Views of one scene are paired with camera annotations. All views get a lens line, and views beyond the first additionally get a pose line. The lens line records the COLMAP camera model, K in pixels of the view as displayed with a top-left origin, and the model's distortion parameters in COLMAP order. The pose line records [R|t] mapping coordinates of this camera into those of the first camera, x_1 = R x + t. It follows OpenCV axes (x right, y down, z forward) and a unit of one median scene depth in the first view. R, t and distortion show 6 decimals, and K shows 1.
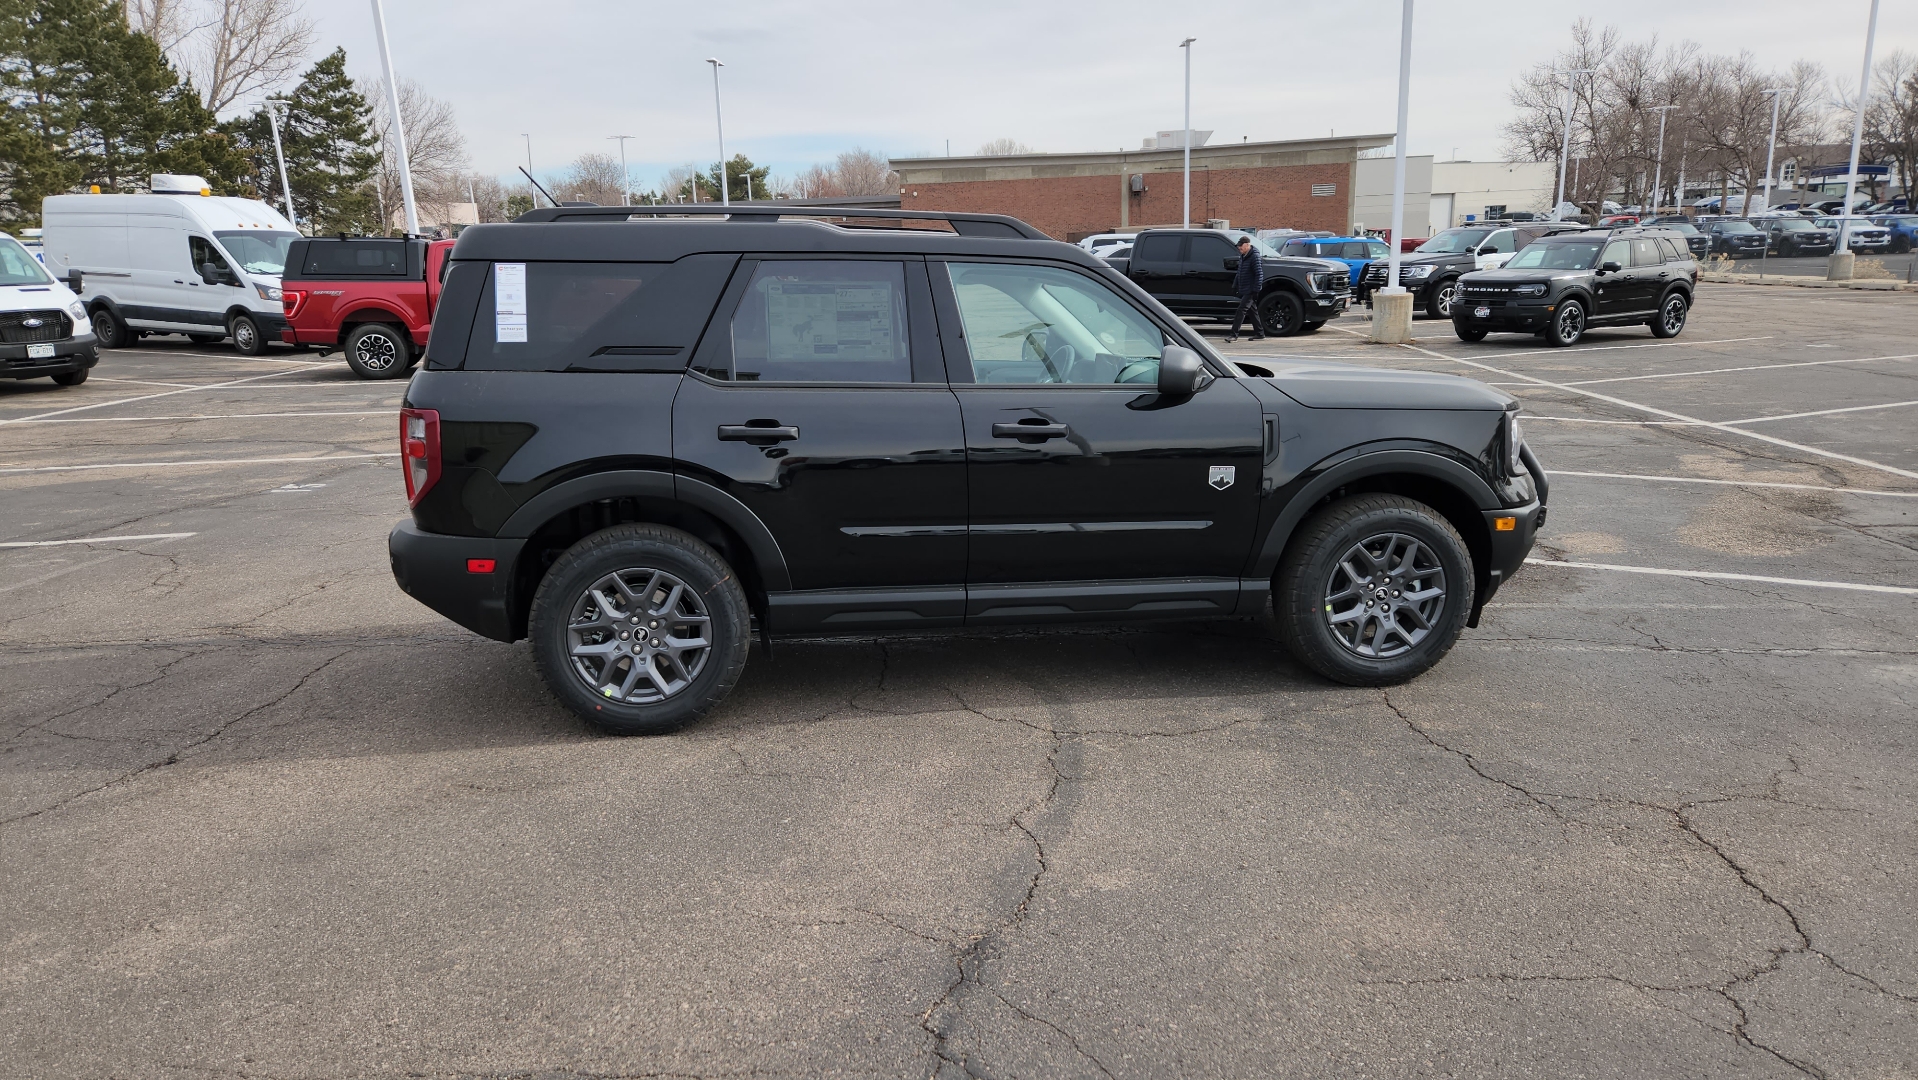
lens RADIAL K [[1282.3, 0, 932.8], [0, 1282.3, 562.6], [0, 0, 1]] dist [0.071244, -0.055315]
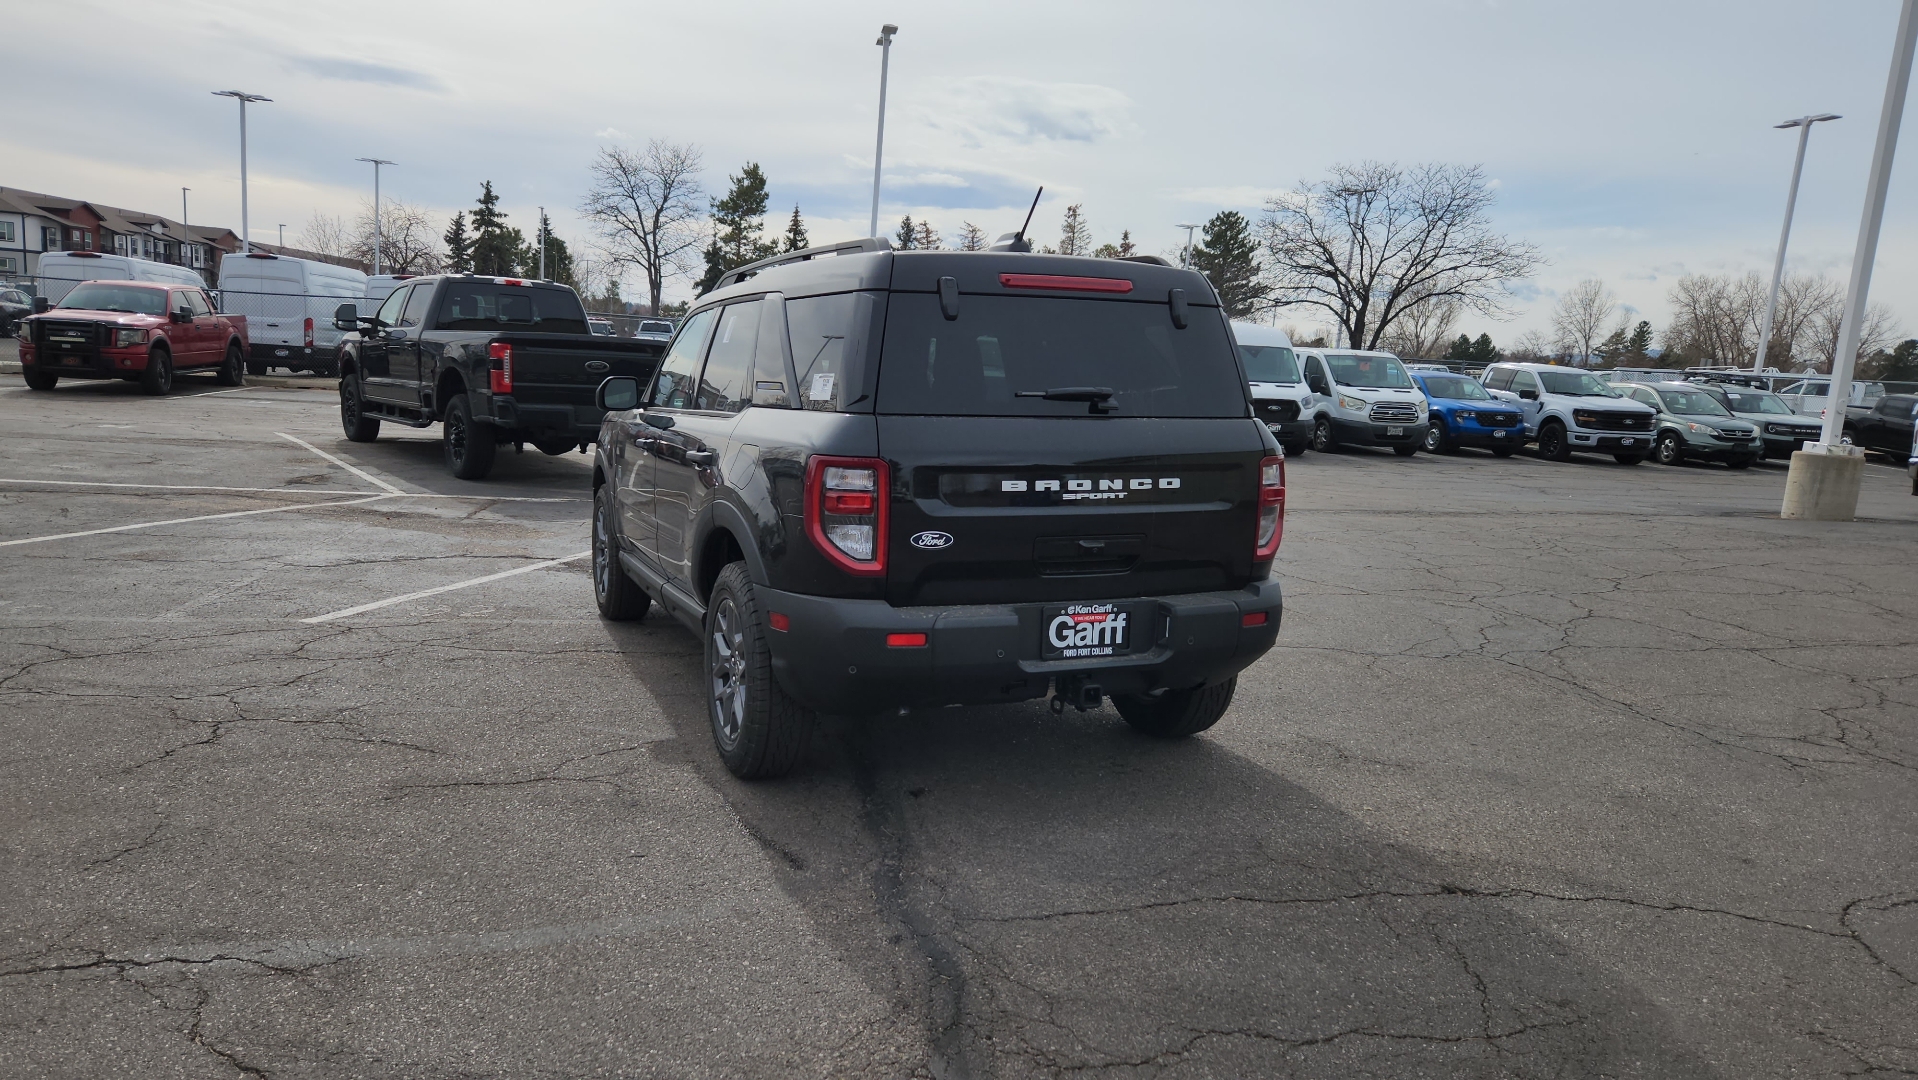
lens RADIAL K [[1282.7, 0, 924.5], [0, 1282.7, 567.0], [0, 0, 1]] dist [0.072842, -0.056582]
pose [[-0.221191, -0.148362, 0.963879, -0.638870], [0.178615, 0.965479, 0.189597, -0.132893], [-0.958734, 0.214100, -0.187056, 0.713957]]
